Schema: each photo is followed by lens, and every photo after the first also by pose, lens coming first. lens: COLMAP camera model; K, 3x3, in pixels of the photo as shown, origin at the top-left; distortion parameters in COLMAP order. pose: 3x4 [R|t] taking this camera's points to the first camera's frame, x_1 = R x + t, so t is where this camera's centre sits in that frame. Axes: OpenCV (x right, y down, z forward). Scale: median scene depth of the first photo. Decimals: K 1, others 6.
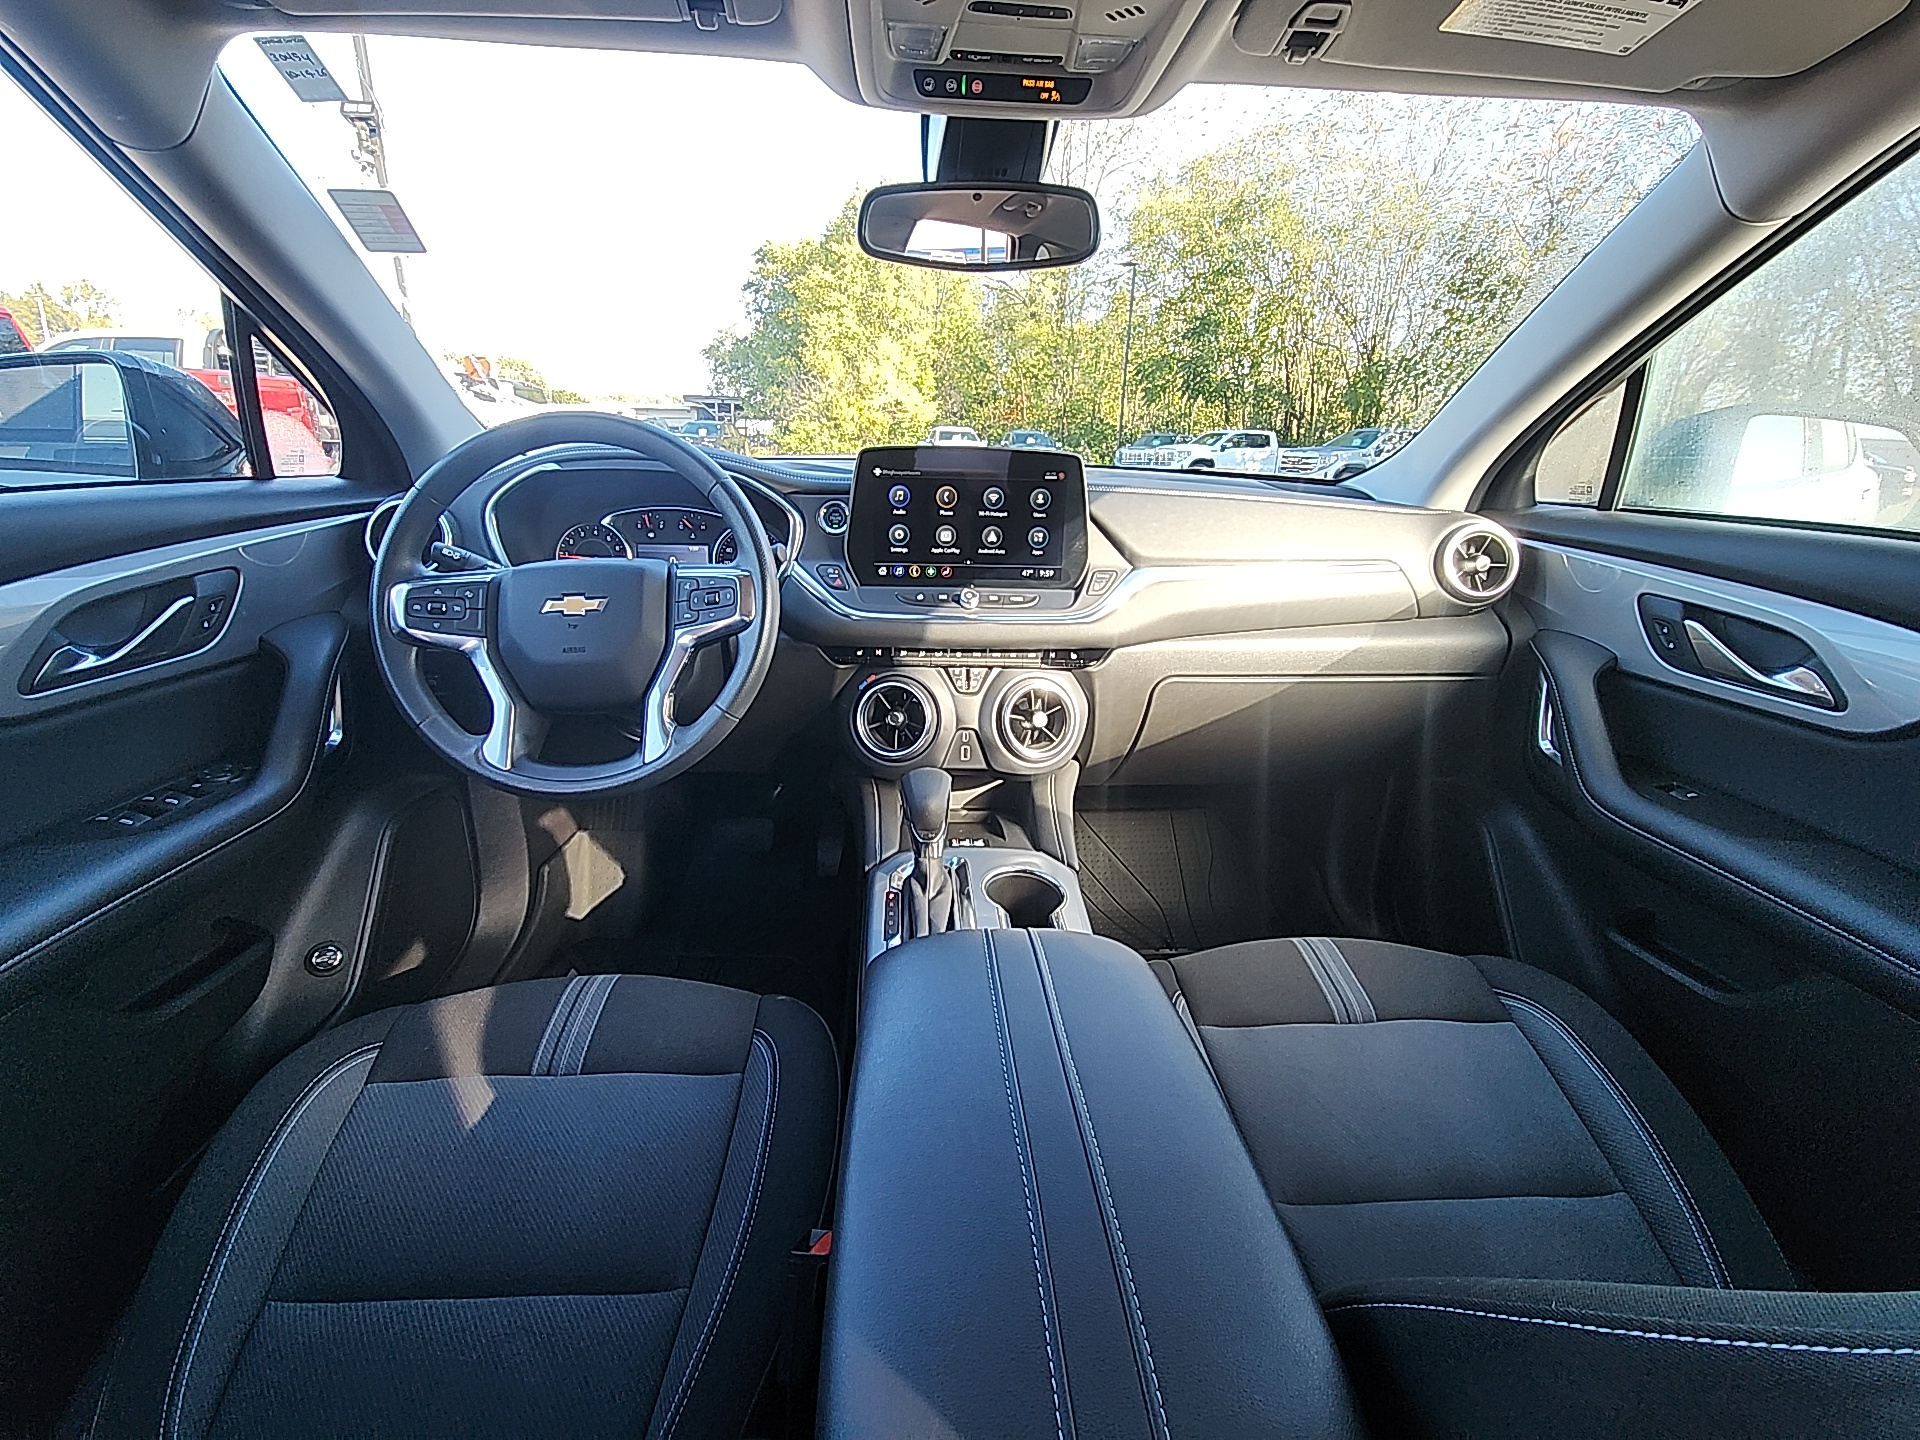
lens RADIAL K [[775.9, 0, 957.3], [0, 775.9, 707.9], [0, 0, 1]] dist [-0.000751, 0.000026]
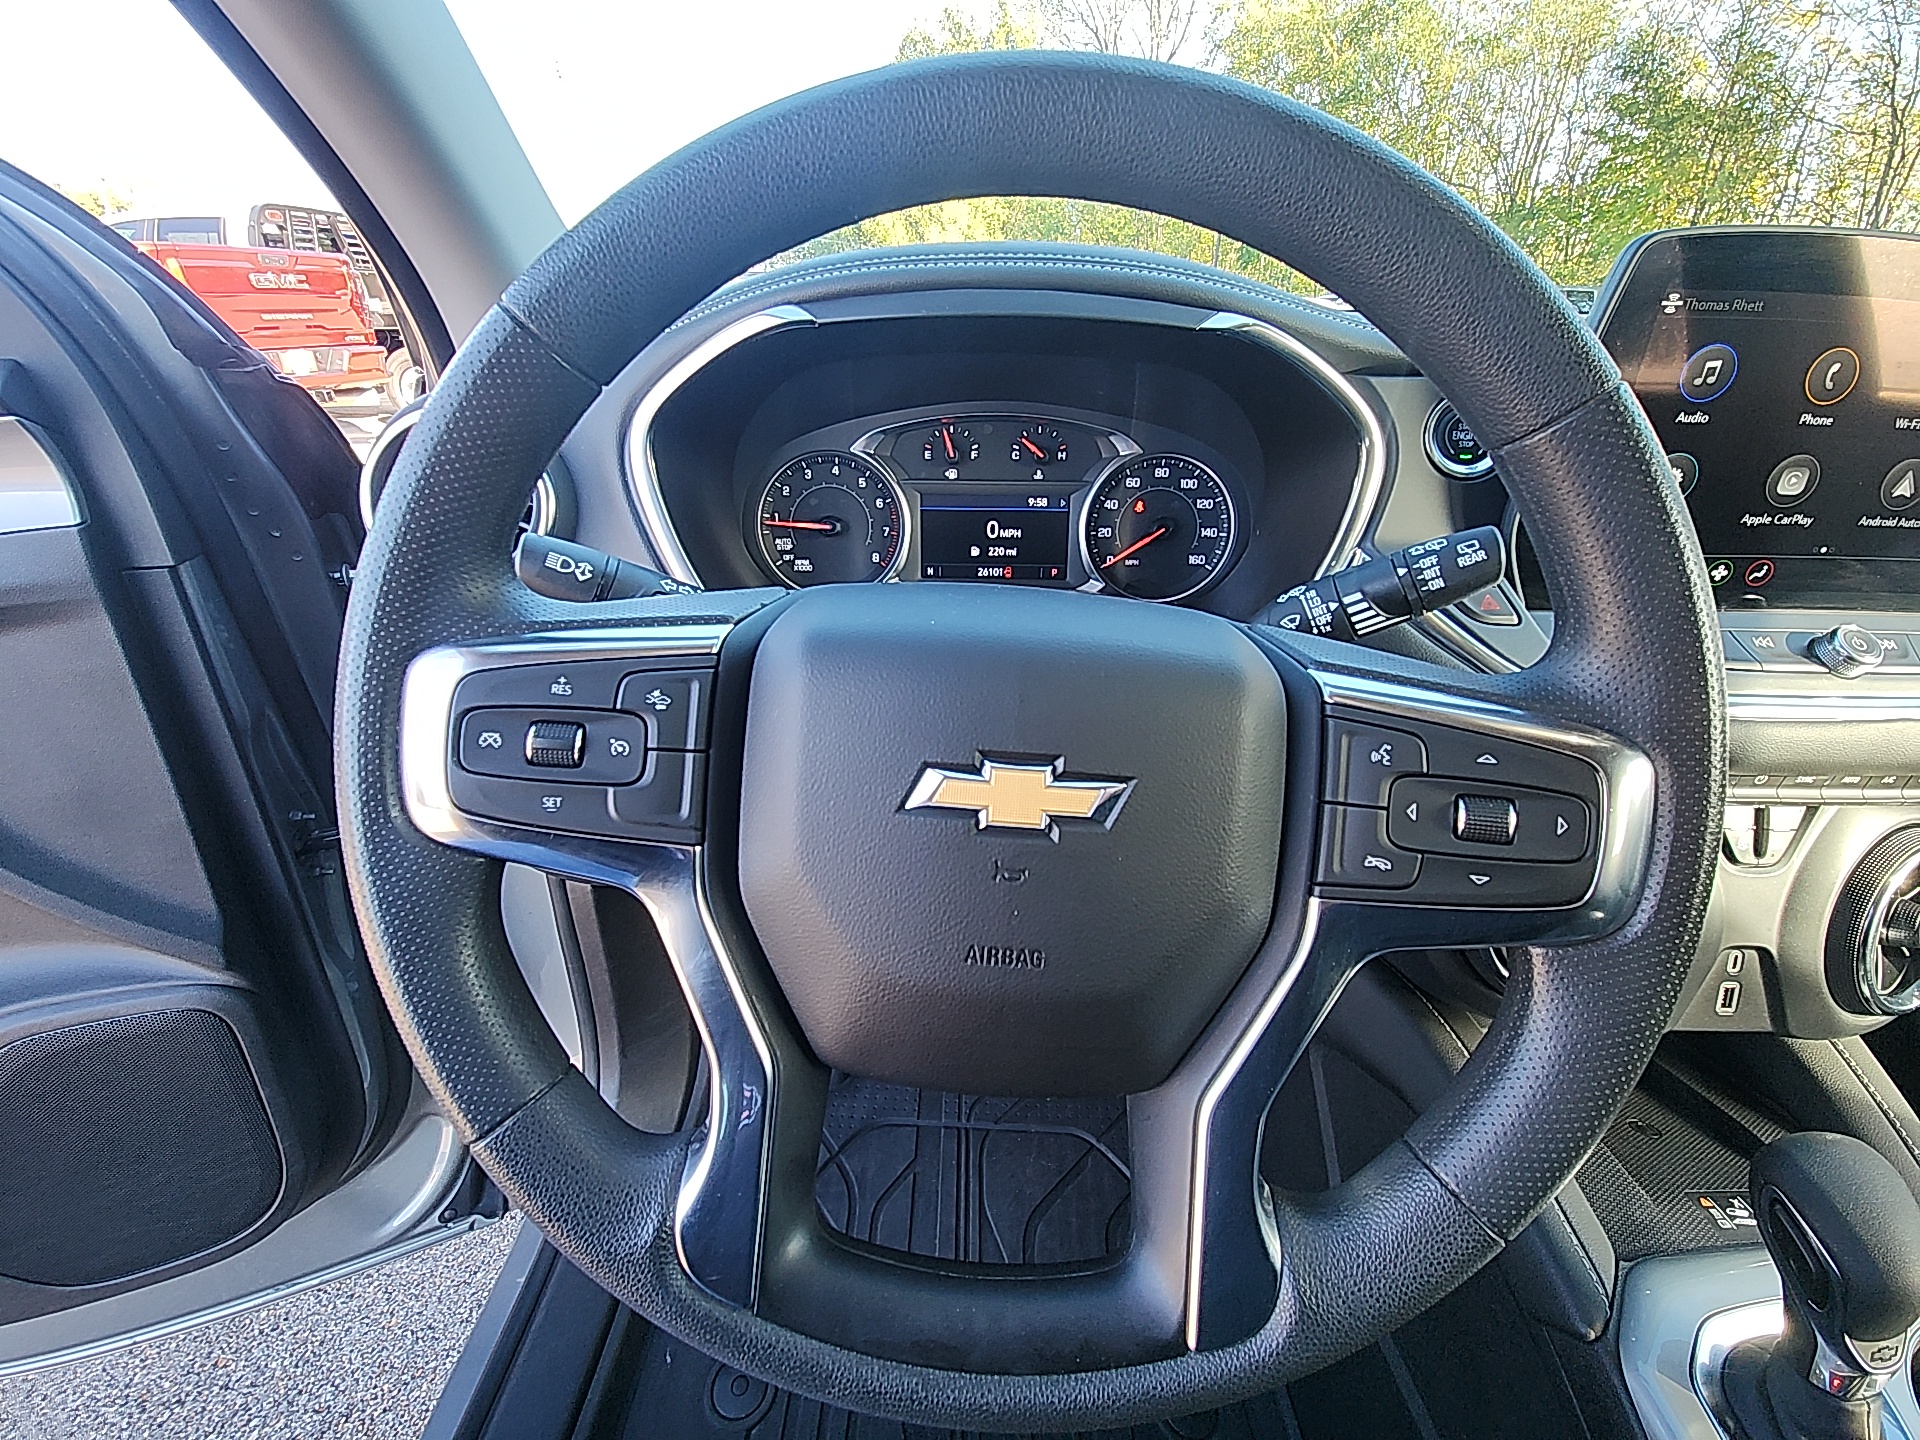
lens RADIAL K [[773.1, 0, 950.0], [0, 773.1, 703.6], [0, 0, 1]] dist [0.015300, -0.010453]
pose [[0.996574, 0.013603, -0.081582, -0.043980], [-0.002877, 0.991486, 0.130184, -0.018092], [0.082658, -0.129504, 0.988128, 0.064164]]
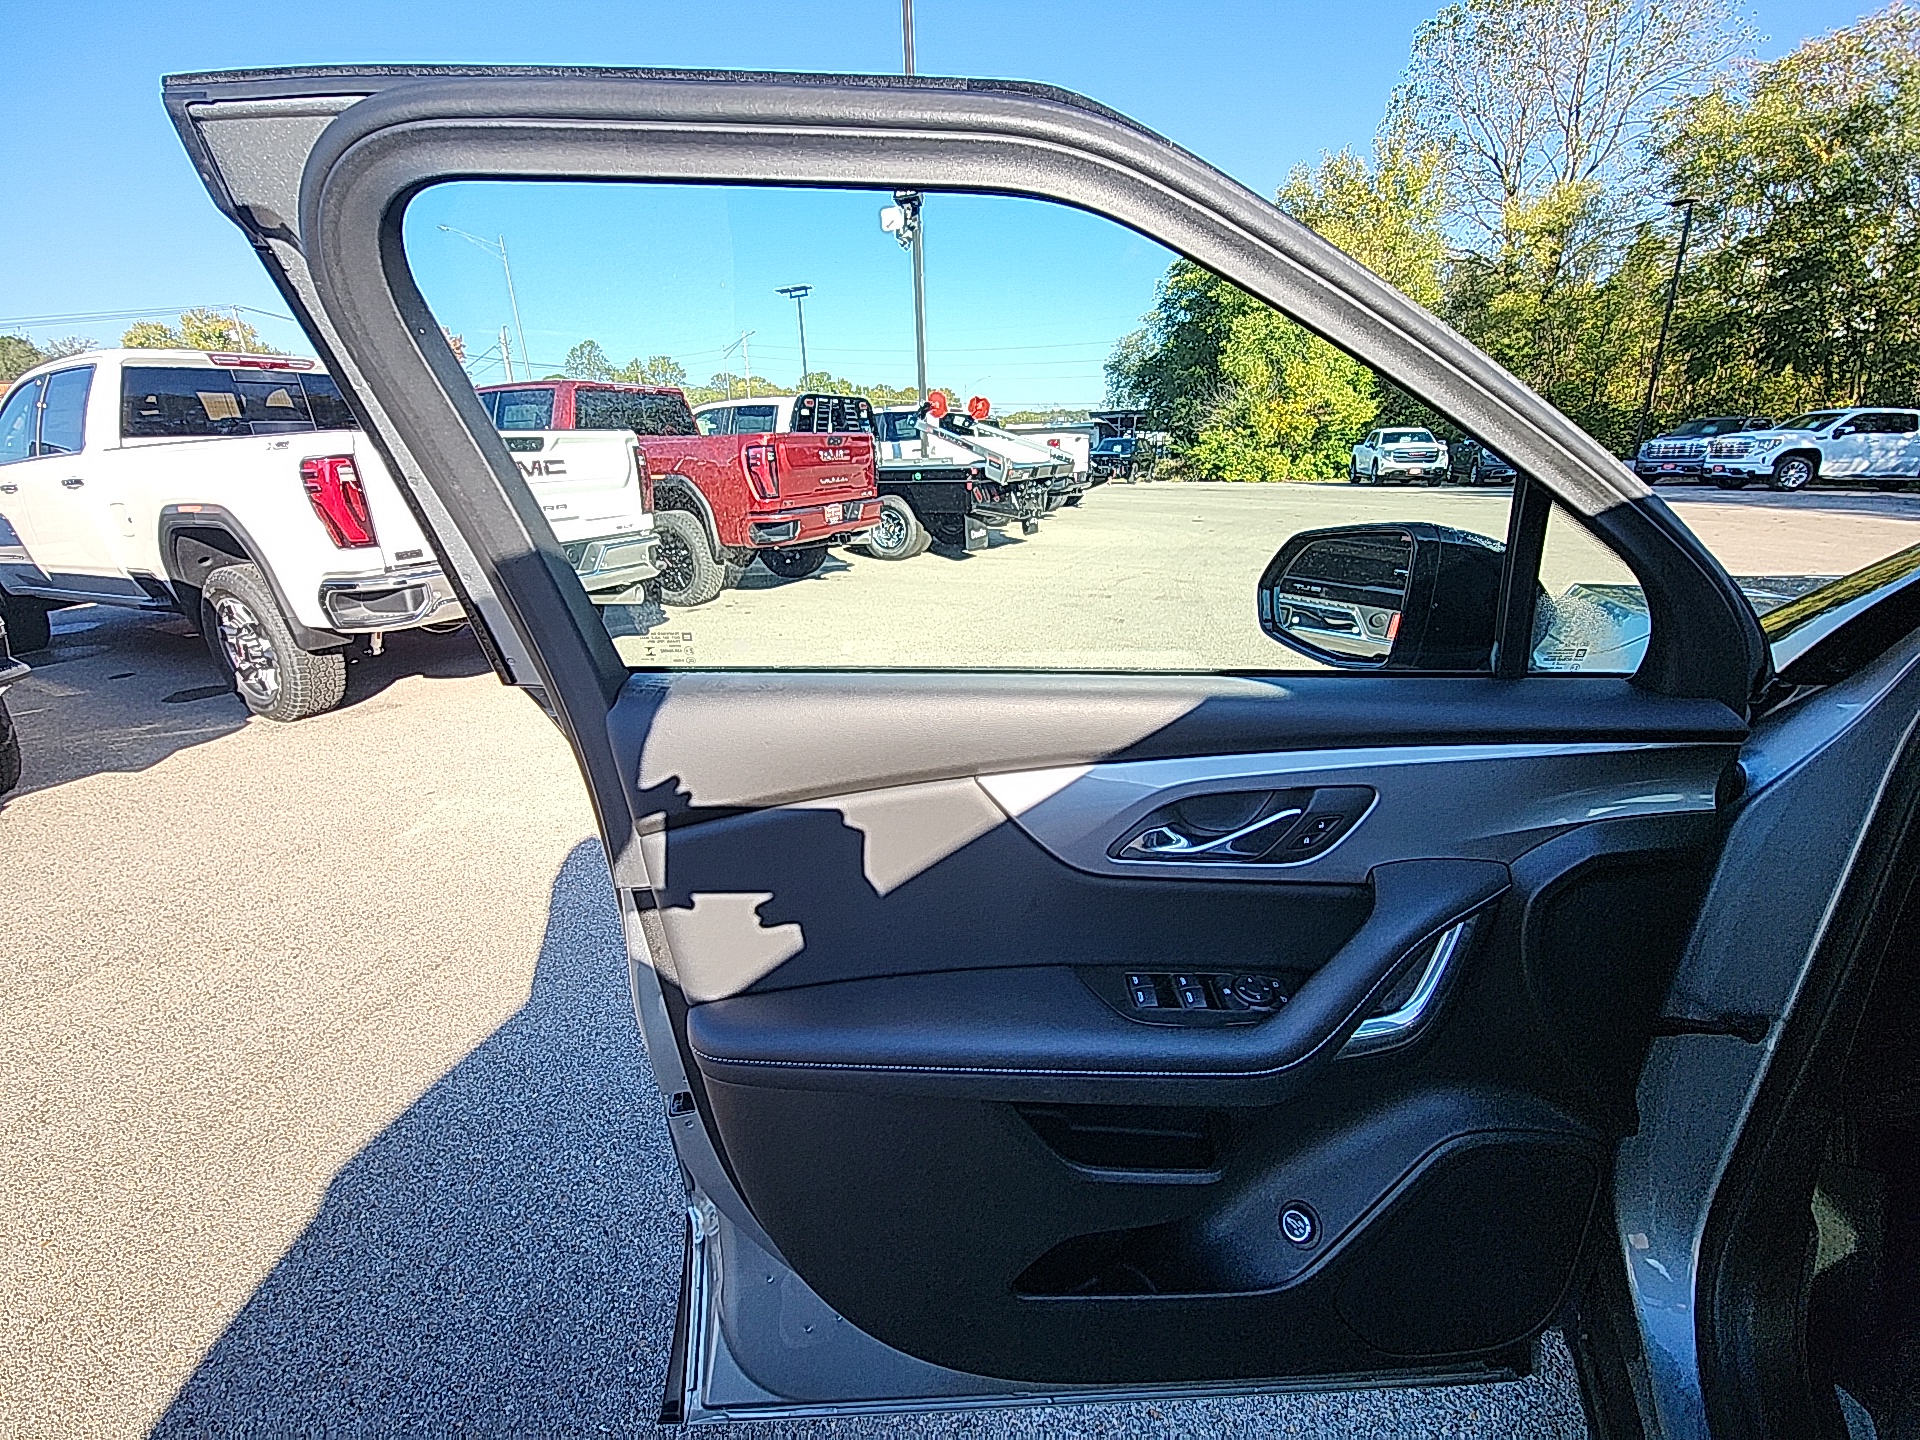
lens RADIAL K [[773.5, 0, 950.3], [0, 773.5, 701.0], [0, 0, 1]] dist [0.026751, -0.018795]
pose [[0.892148, 0.088585, -0.442972, -0.133699], [-0.097593, 0.995223, 0.002470, -0.028912], [0.441075, 0.041027, 0.896532, 0.019854]]
